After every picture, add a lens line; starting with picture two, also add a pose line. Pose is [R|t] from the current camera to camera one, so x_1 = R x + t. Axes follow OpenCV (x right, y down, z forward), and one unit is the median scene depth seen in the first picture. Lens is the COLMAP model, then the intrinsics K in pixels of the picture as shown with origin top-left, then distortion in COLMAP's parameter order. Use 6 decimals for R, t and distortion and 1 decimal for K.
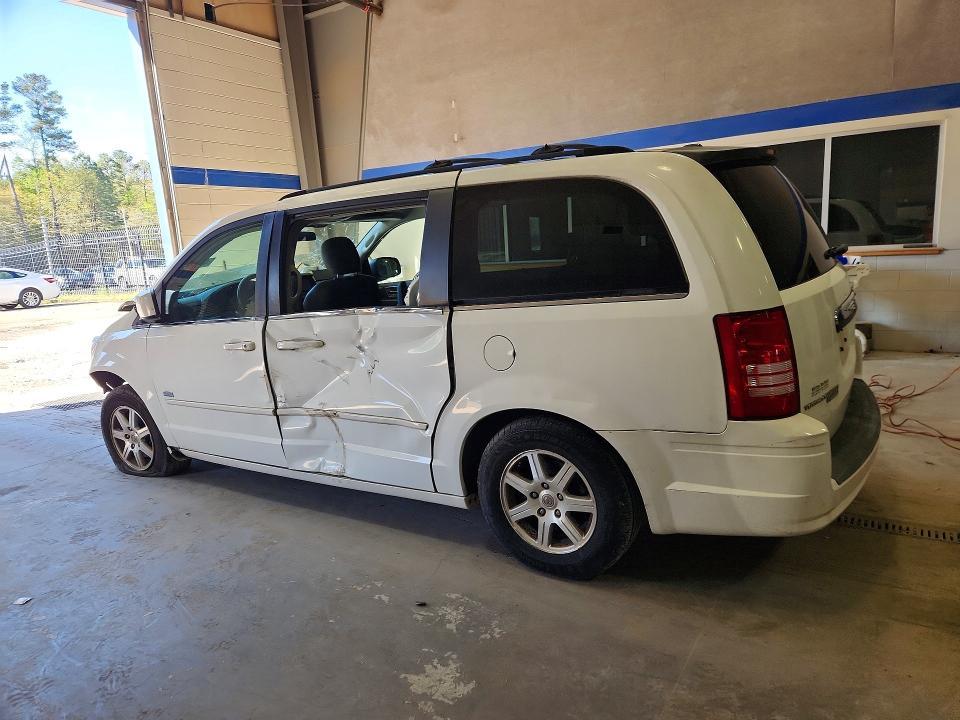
lens RADIAL K [[663.4, 0, 475.9], [0, 663.4, 359.4], [0, 0, 1]] dist [-0.002043, -0.006503]
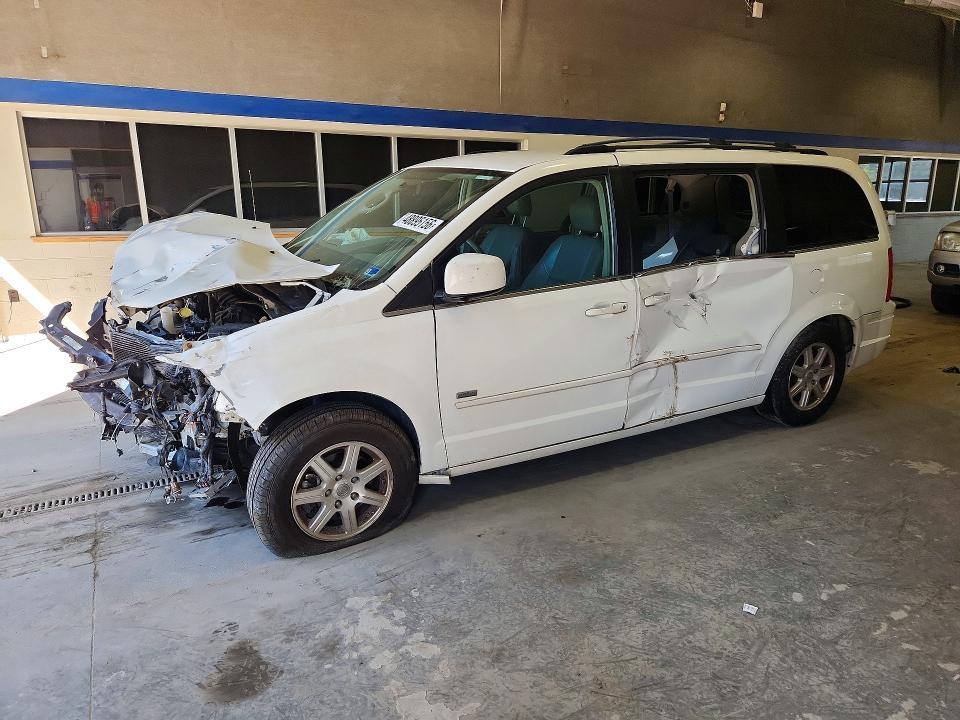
lens RADIAL K [[663.4, 0, 476.0], [0, 663.4, 360.8], [0, 0, 1]] dist [-0.002043, -0.006503]
pose [[0.482810, -0.155005, 0.861898, -1.266671], [0.137579, 0.985415, 0.100151, -0.067641], [-0.864851, 0.070225, 0.497093, 0.712734]]
